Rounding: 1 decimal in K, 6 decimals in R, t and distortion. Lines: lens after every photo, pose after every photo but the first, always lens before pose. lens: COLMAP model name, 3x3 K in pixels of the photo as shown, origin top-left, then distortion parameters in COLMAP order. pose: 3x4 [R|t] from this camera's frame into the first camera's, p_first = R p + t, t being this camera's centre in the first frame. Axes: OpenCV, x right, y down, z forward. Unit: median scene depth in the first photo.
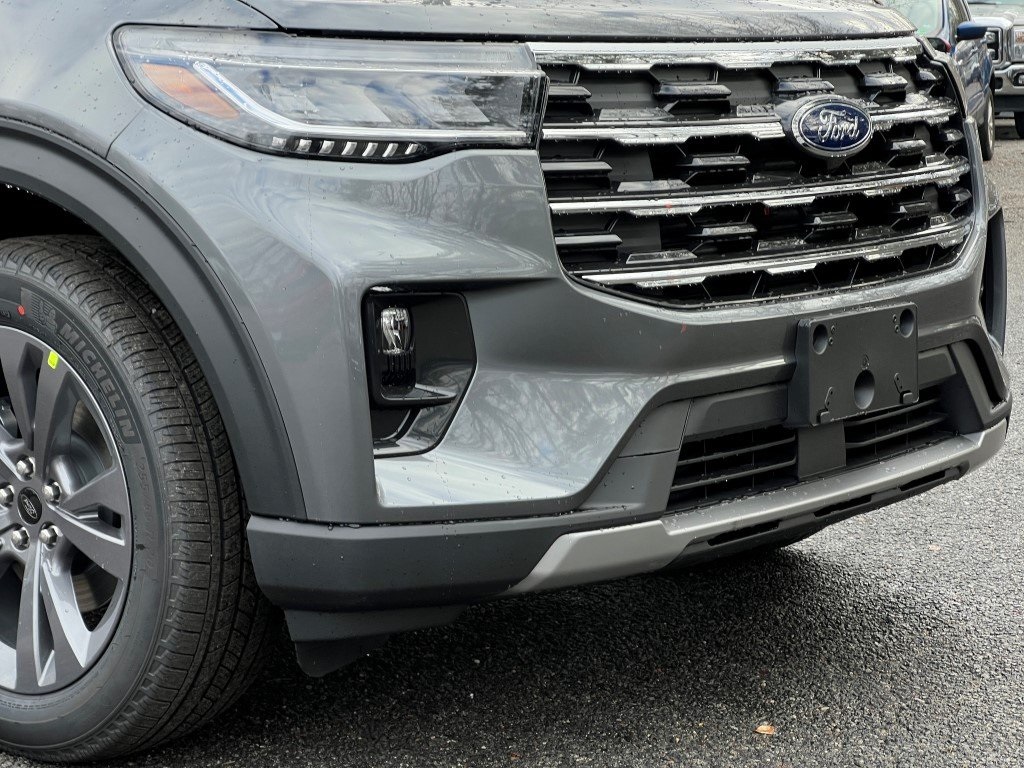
lens RADIAL K [[2295.0, 0, 512.0], [0, 2295.0, 385.1], [0, 0, 1]] dist [0.005431, 0.000000]
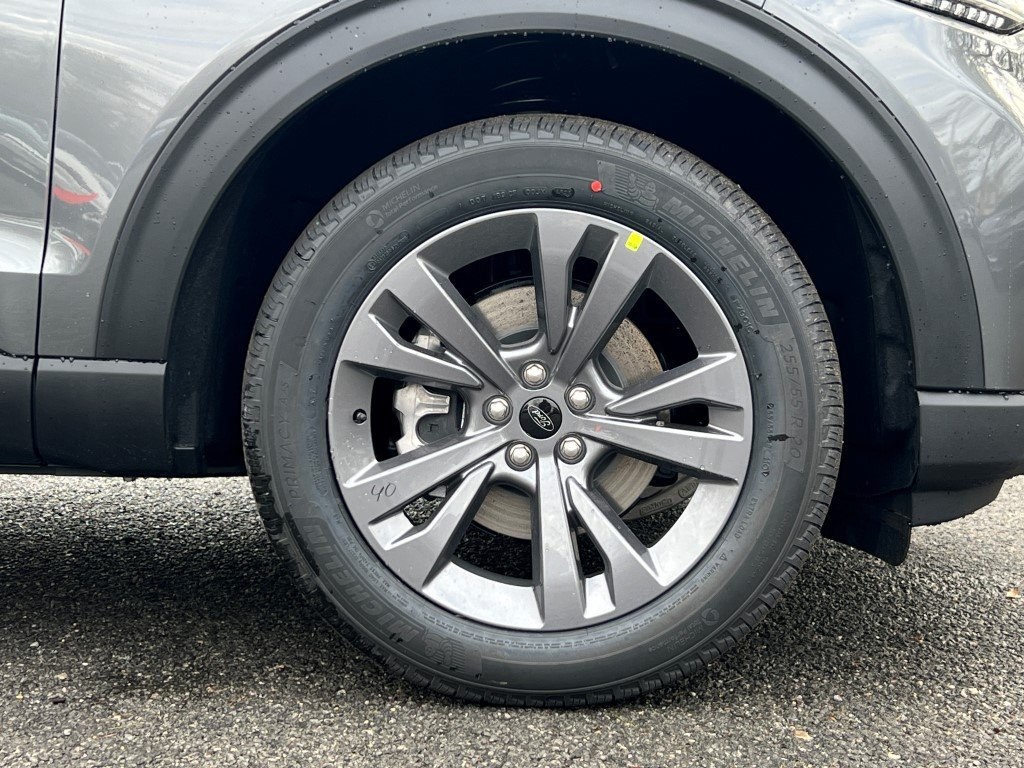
lens RADIAL K [[1729.2, 0, 512.2], [0, 1729.2, 381.7], [0, 0, 1]] dist [-0.034757, 0.000000]
pose [[0.818686, -0.036803, 0.573061, -0.639754], [0.063131, 0.997663, -0.026118, 0.059117], [-0.570761, 0.057561, 0.819096, 0.493850]]
